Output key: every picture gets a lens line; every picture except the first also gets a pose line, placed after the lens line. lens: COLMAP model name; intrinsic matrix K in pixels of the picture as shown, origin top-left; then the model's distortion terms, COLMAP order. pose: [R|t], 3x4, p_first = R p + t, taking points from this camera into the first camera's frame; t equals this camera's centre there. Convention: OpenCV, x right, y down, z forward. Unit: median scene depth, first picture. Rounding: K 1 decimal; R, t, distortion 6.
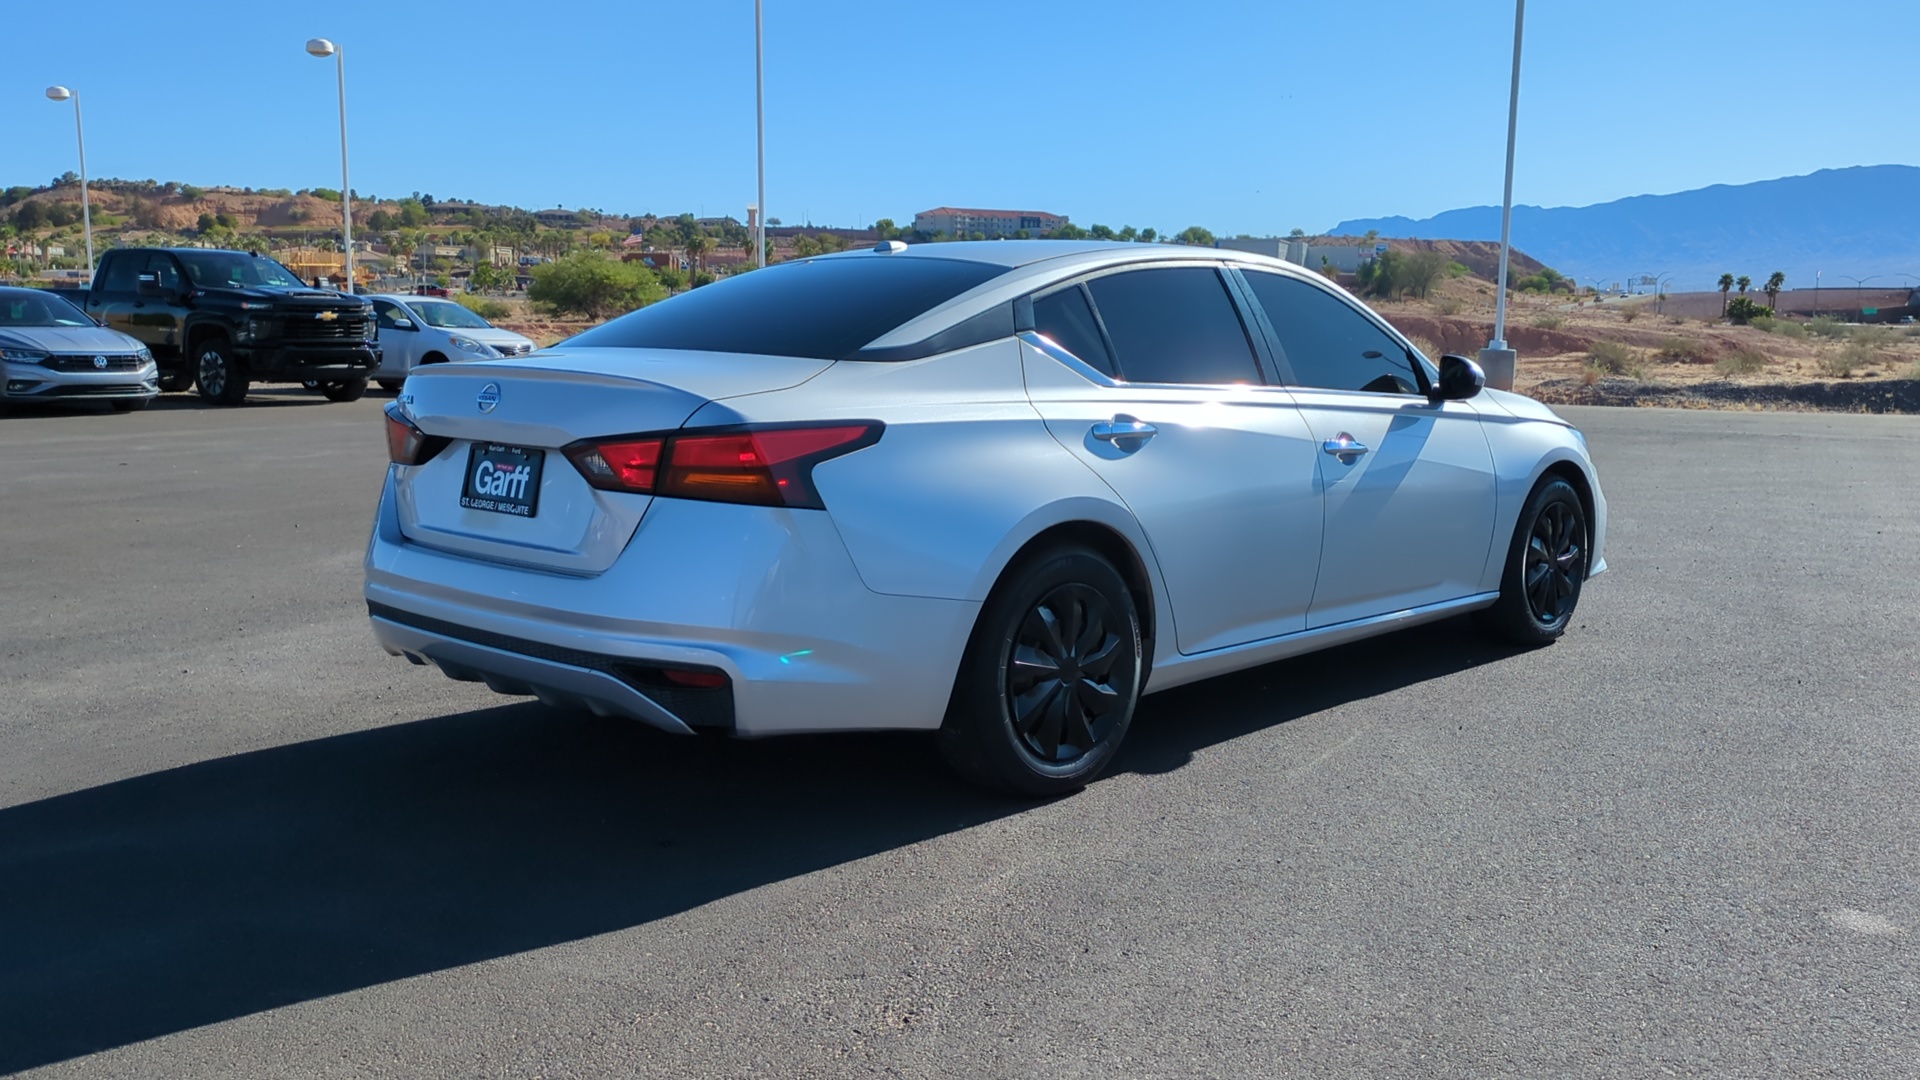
lens RADIAL K [[1641.8, 0, 976.6], [0, 1641.8, 531.4], [0, 0, 1]] dist [0.090192, -0.121911]
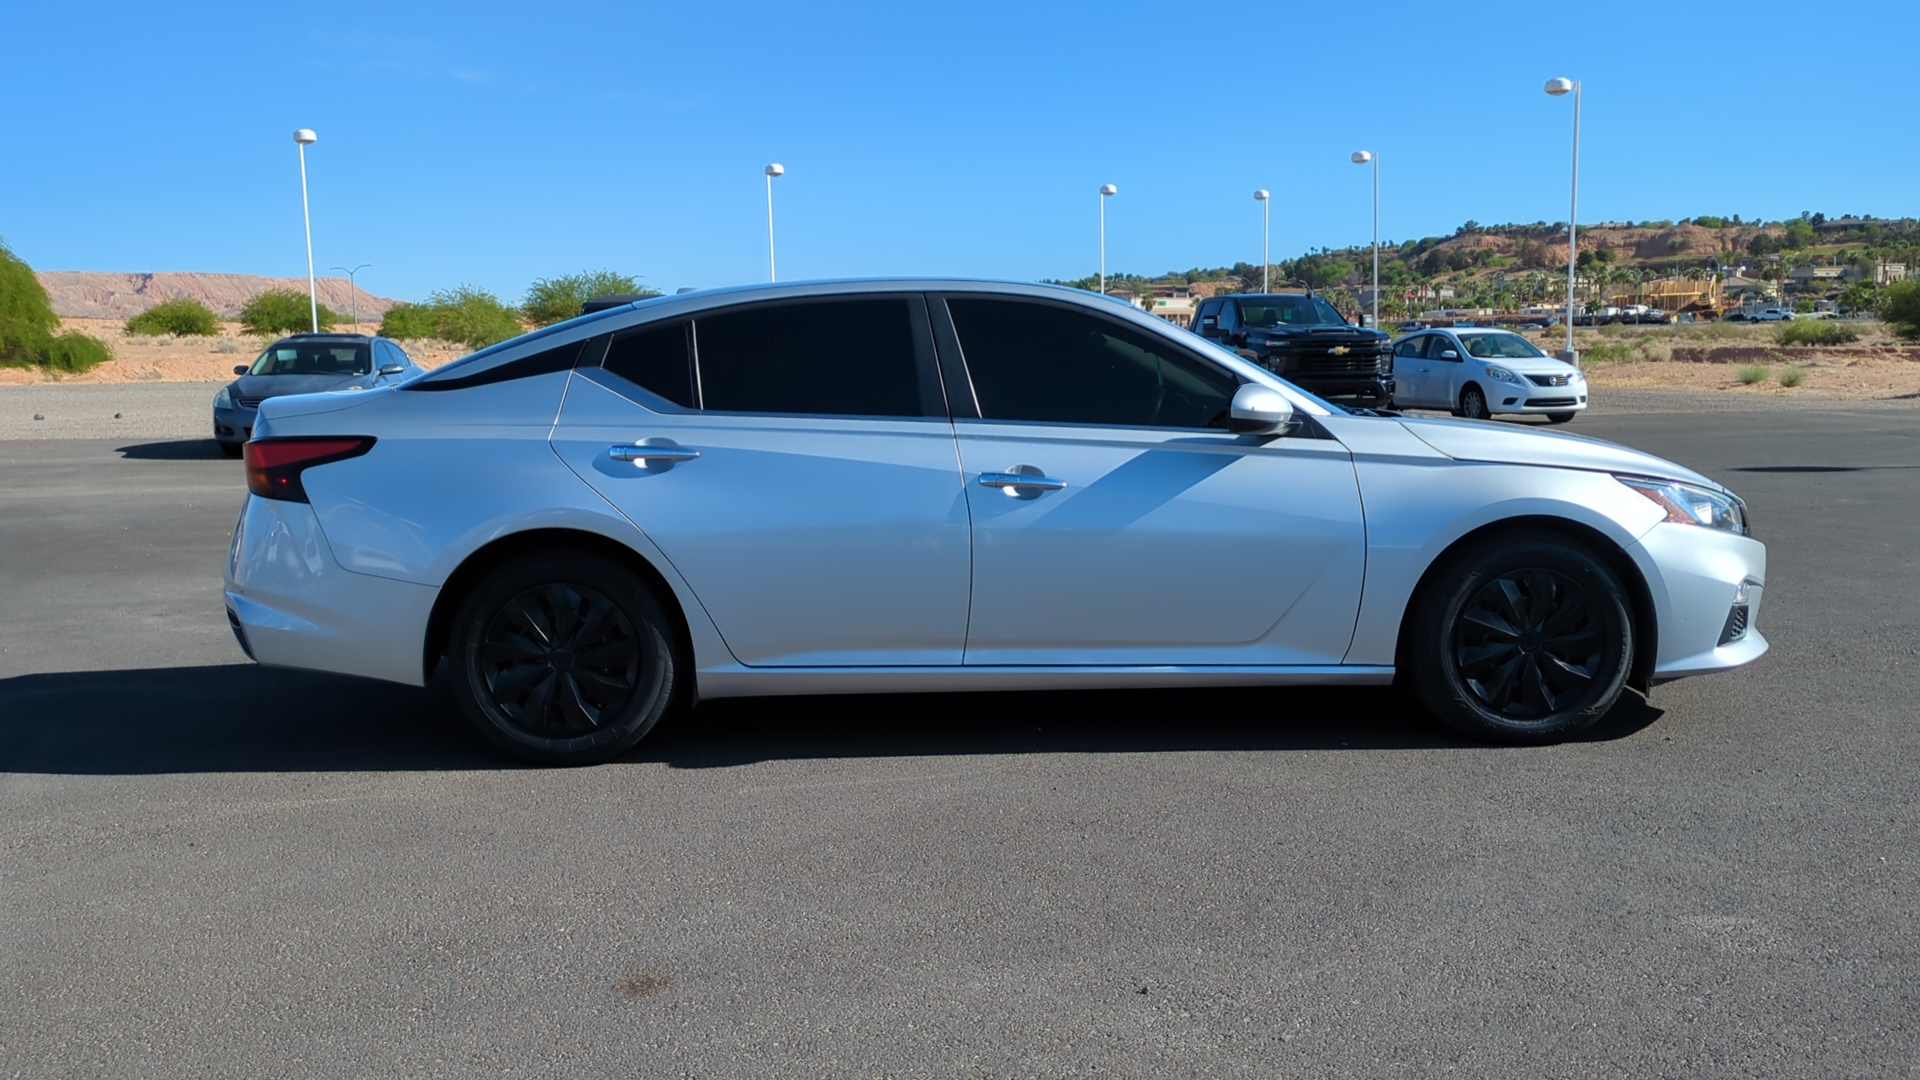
lens RADIAL K [[1641.8, 0, 976.6], [0, 1641.8, 531.4], [0, 0, 1]] dist [0.090192, -0.121911]
pose [[0.716157, 0.057262, -0.695586, 0.196697], [-0.069620, 0.997519, 0.010439, -0.006747], [0.694458, 0.040950, 0.718367, 0.067230]]
